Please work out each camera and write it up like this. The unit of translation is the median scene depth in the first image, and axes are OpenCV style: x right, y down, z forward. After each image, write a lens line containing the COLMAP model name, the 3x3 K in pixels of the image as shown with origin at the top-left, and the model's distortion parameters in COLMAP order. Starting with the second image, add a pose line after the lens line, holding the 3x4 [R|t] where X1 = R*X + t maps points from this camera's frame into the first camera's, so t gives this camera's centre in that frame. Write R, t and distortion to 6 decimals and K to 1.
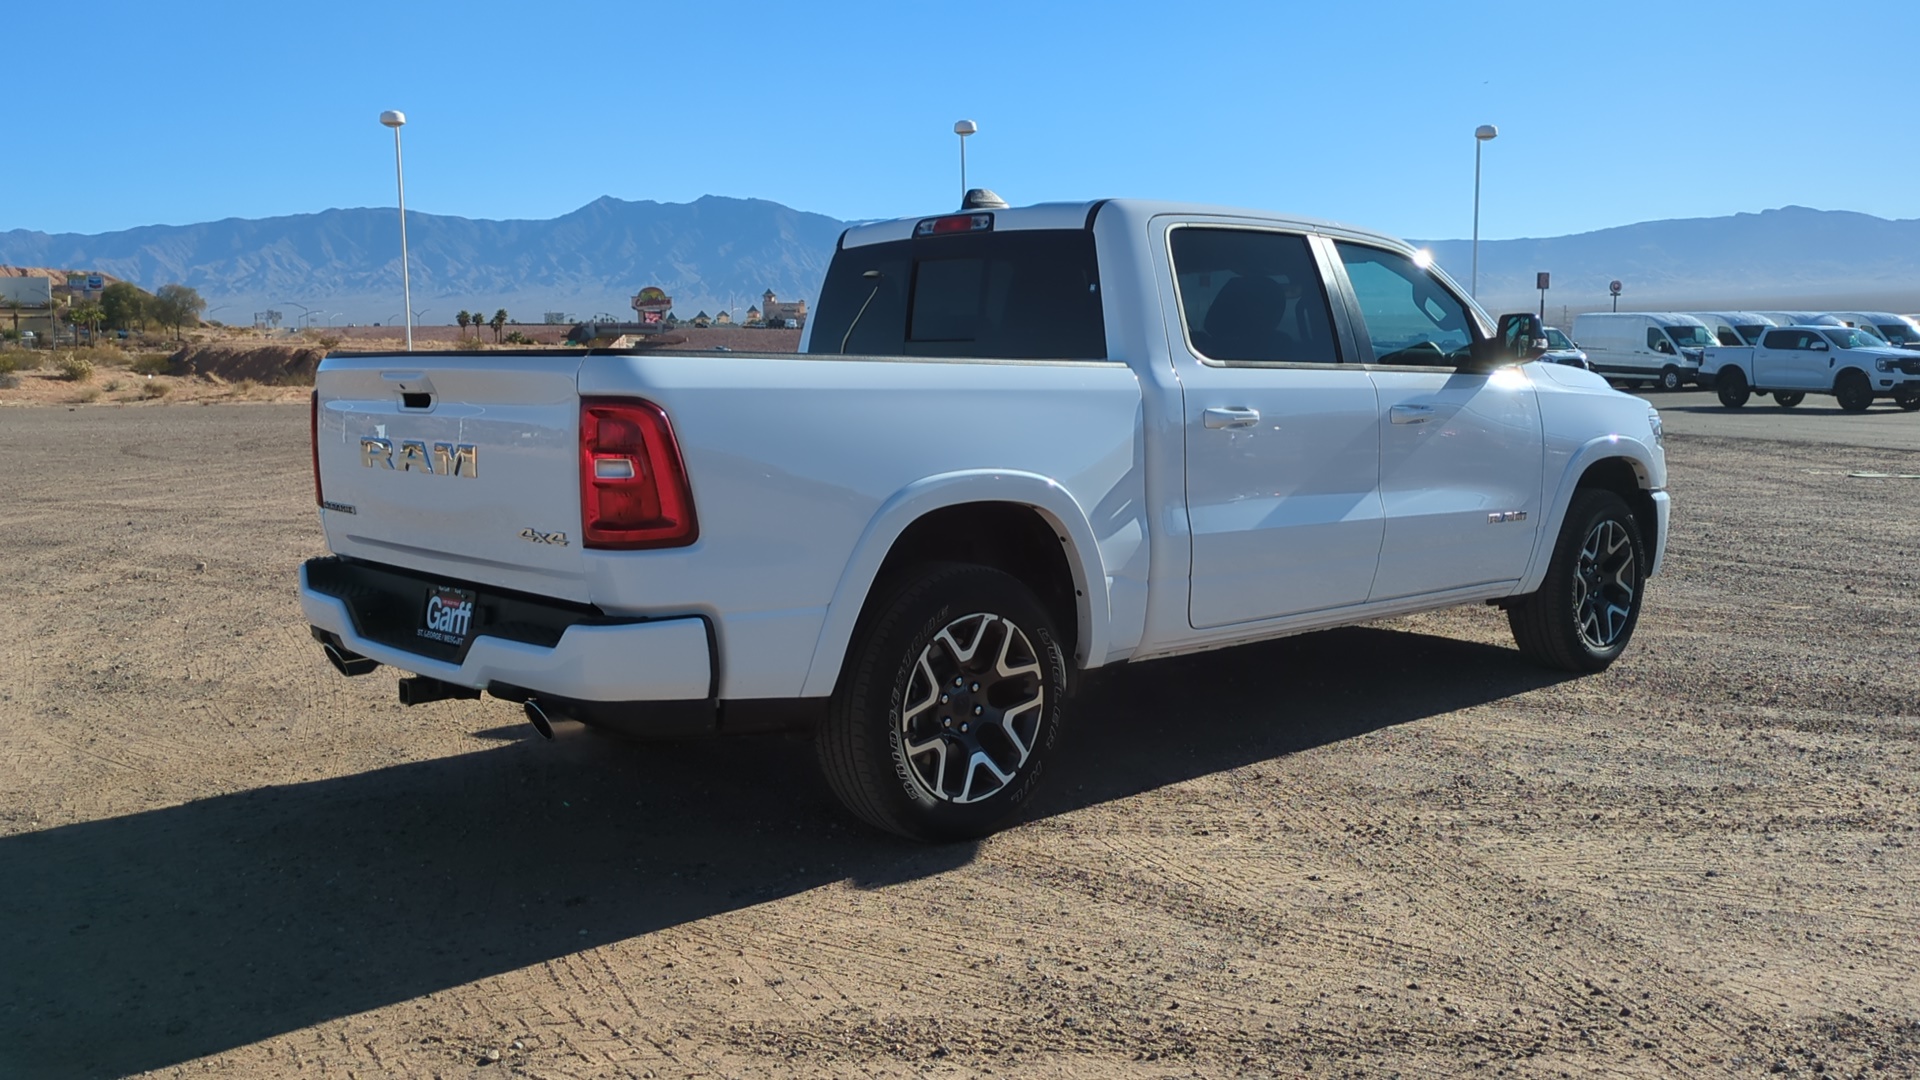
lens RADIAL K [[1634.6, 0, 966.4], [0, 1634.6, 536.7], [0, 0, 1]] dist [0.070037, -0.090962]
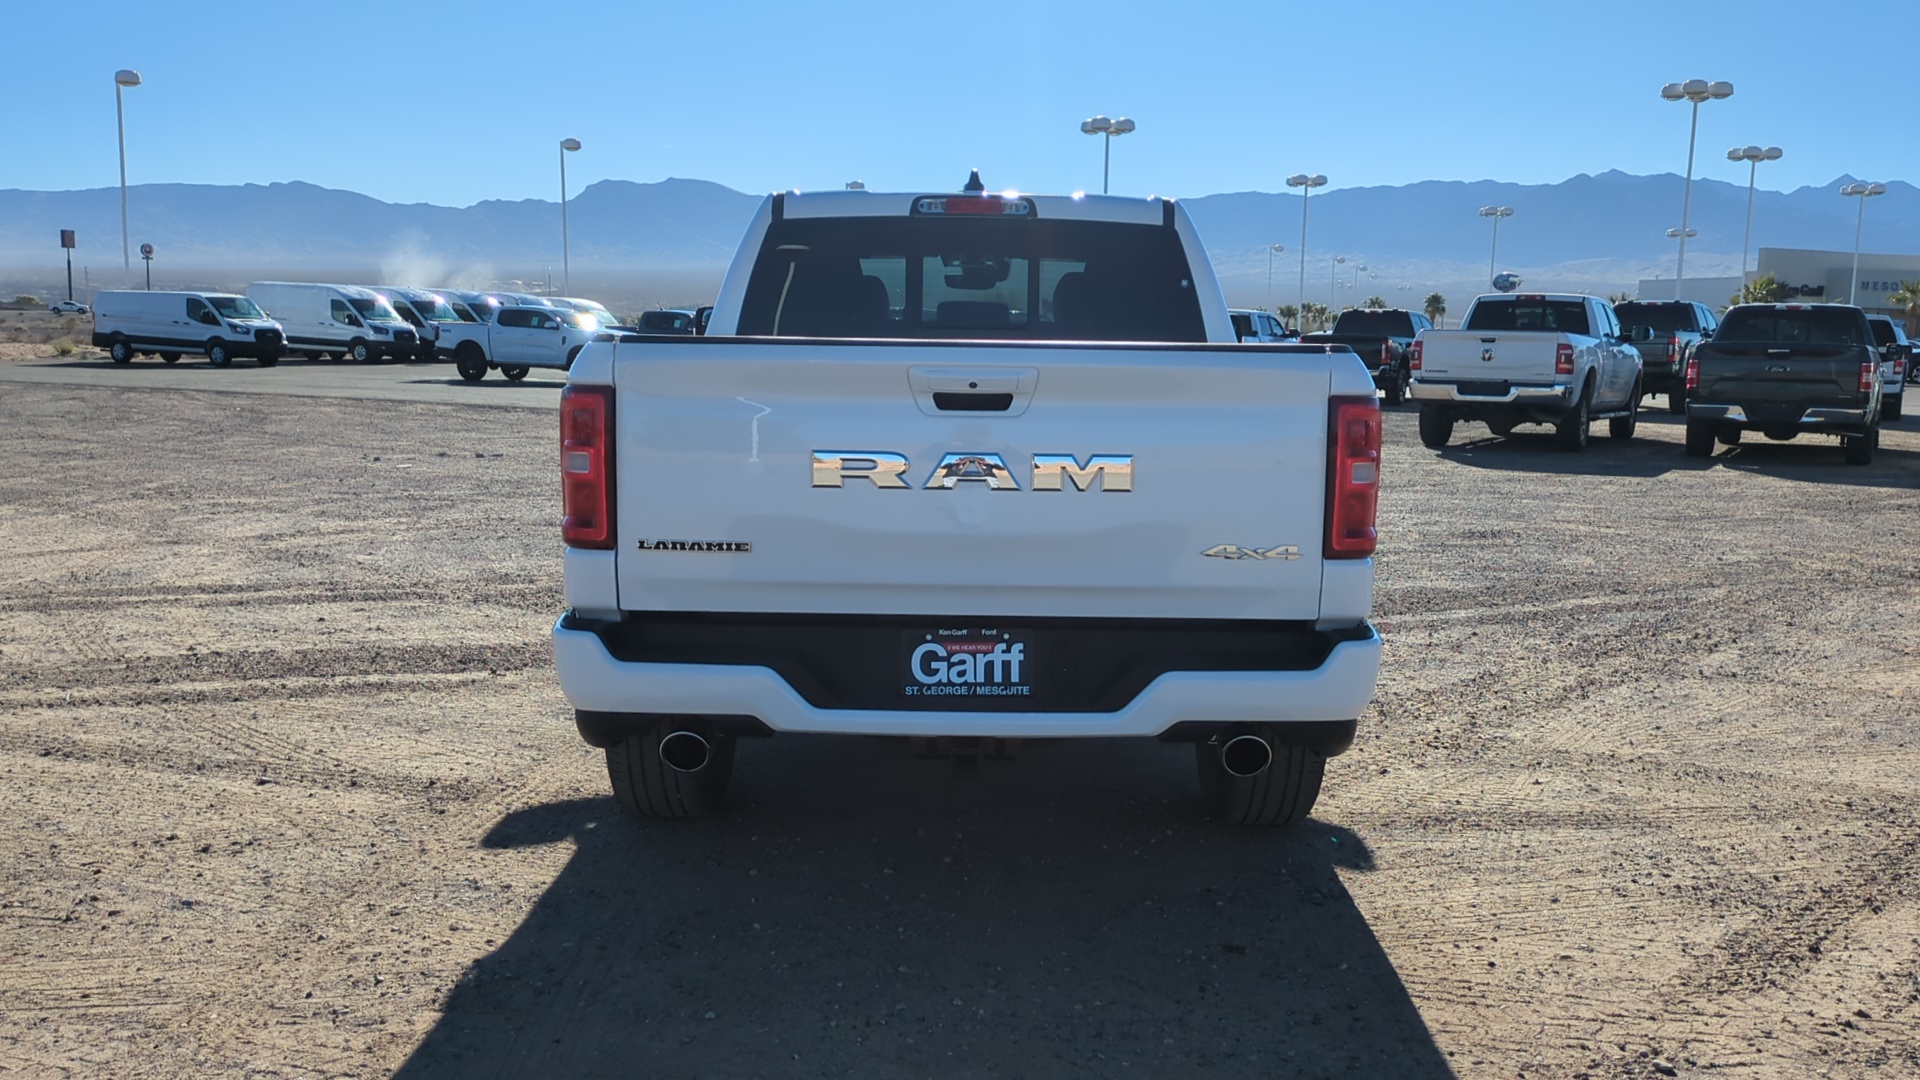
lens RADIAL K [[1645.9, 0, 960.0], [0, 1645.9, 540.0], [0, 0, 1]] dist [0.082247, -0.108220]
pose [[0.677172, -0.073623, 0.732132, -0.904518], [0.059446, 0.997203, 0.045295, -0.050327], [-0.733419, 0.012850, 0.679655, 0.439257]]
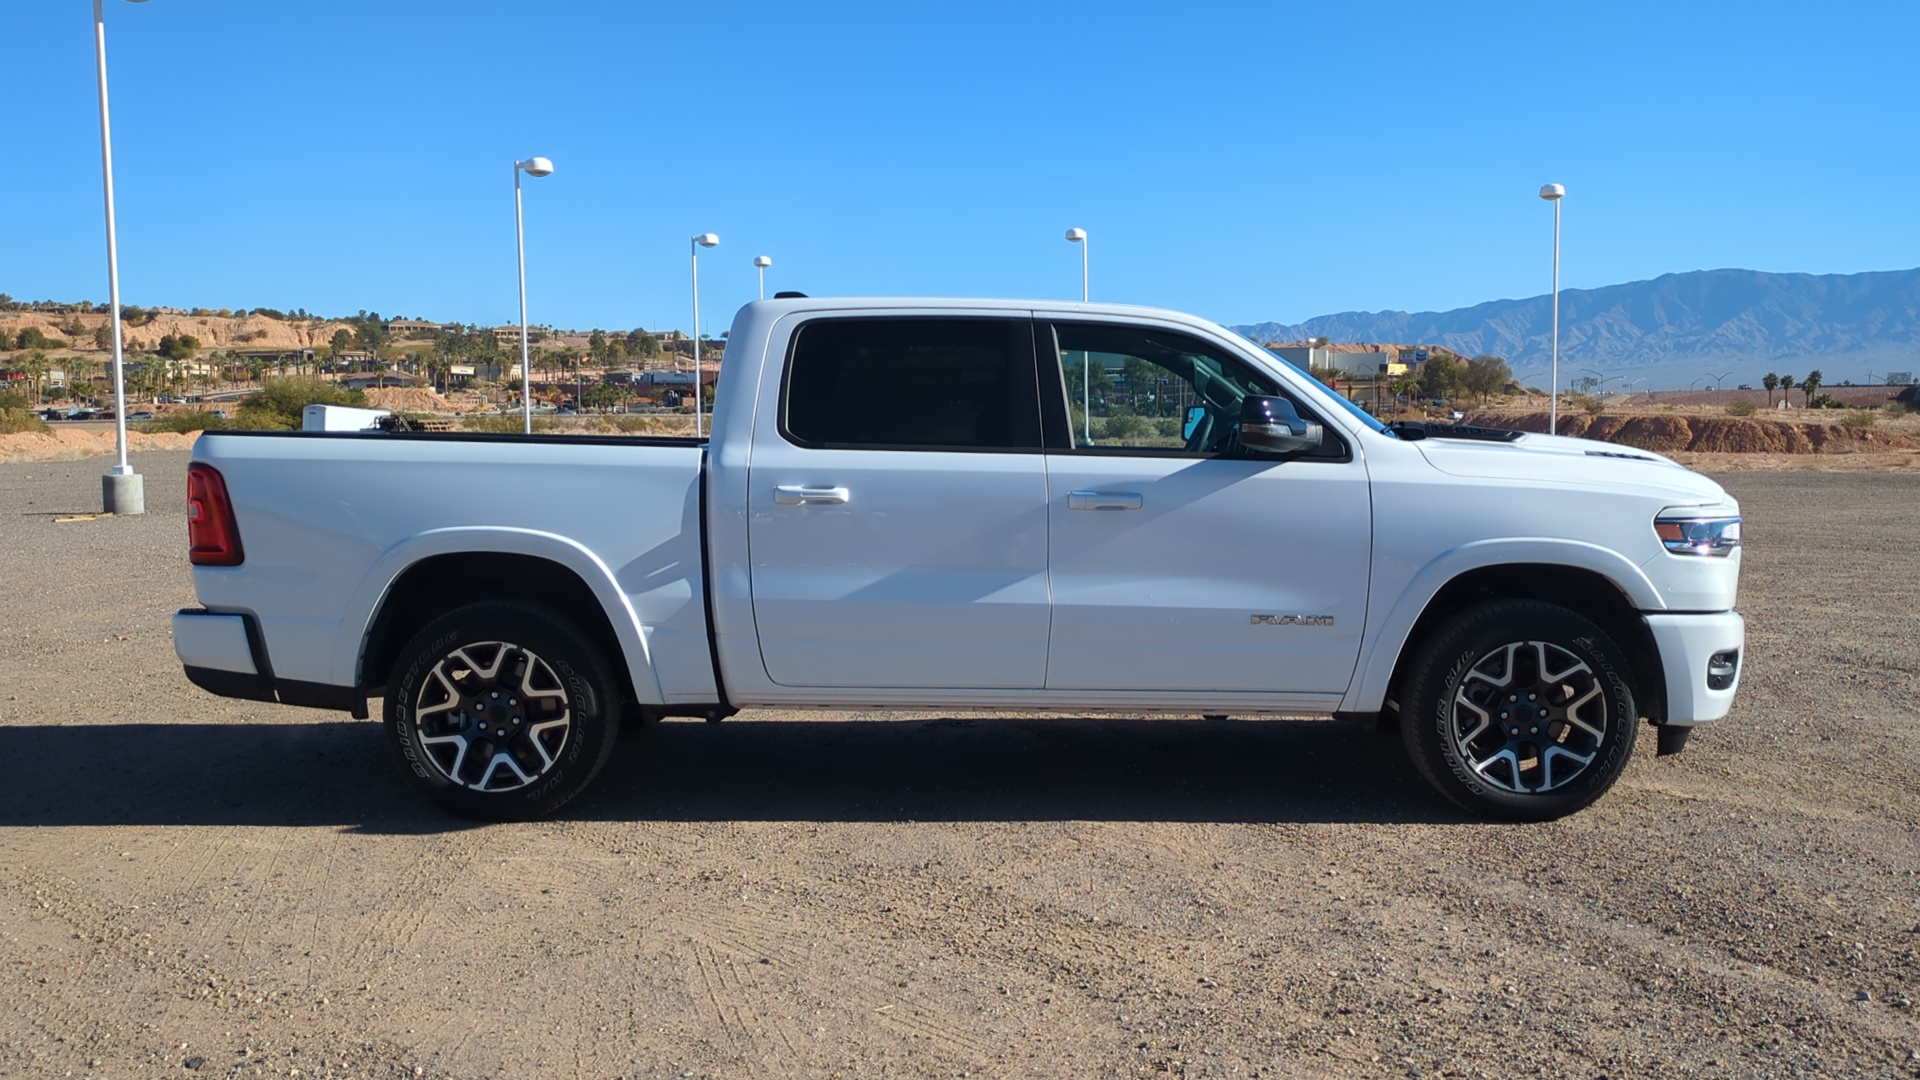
lens RADIAL K [[1629.4, 0, 978.3], [0, 1629.4, 534.7], [0, 0, 1]] dist [0.052784, -0.066156]
pose [[0.730323, 0.047940, -0.681418, 1.106067], [-0.075131, 0.997120, -0.010372, -0.048836], [0.678958, 0.058771, 0.731821, 0.317757]]
